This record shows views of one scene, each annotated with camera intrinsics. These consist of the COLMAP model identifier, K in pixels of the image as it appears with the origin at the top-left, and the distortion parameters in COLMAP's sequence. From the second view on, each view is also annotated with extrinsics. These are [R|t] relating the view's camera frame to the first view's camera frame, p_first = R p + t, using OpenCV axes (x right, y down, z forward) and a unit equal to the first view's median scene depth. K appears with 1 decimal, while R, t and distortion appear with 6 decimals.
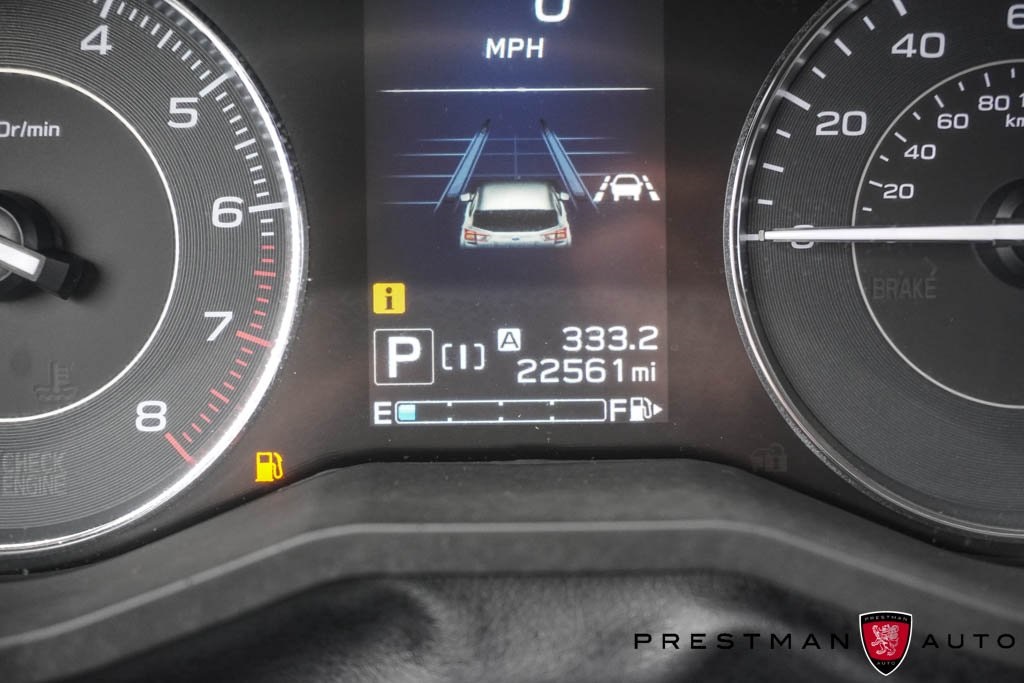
lens RADIAL K [[2185.7, 0, 512.0], [0, 2185.7, 341.5], [0, 0, 1]] dist [0.005490, 0.217011]
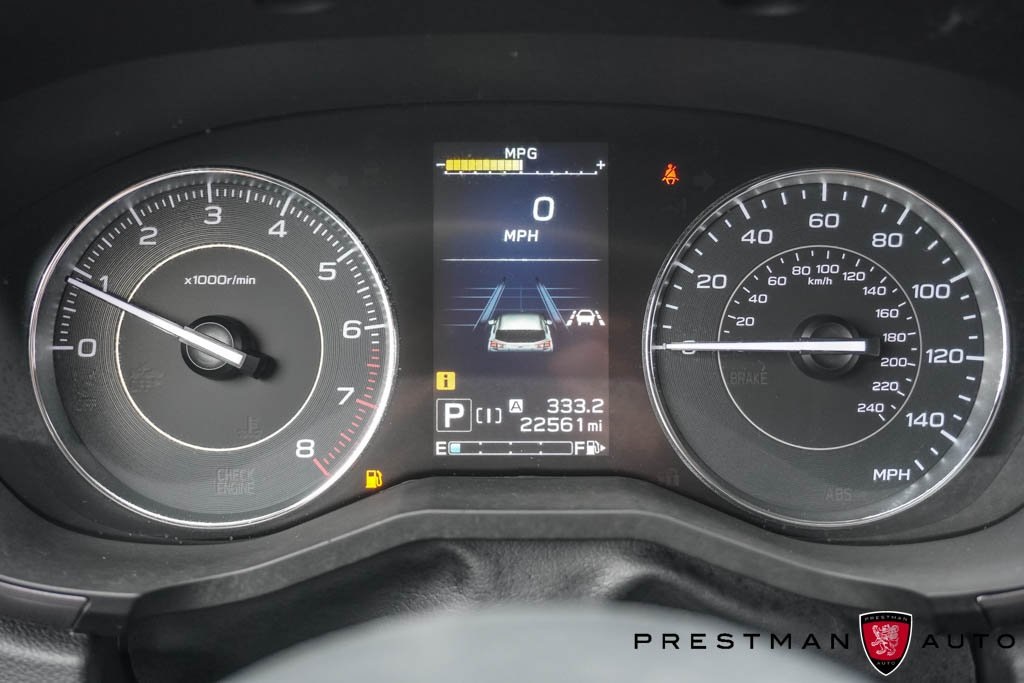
lens RADIAL K [[1511.3, 0, 512.0], [0, 1511.3, 341.5], [0, 0, 1]] dist [0.017670, 0.081215]
pose [[0.999923, 0.010945, -0.005924, 0.002057], [-0.011253, 0.998435, -0.054786, 0.013673], [0.005315, 0.054849, 0.998481, -0.179264]]
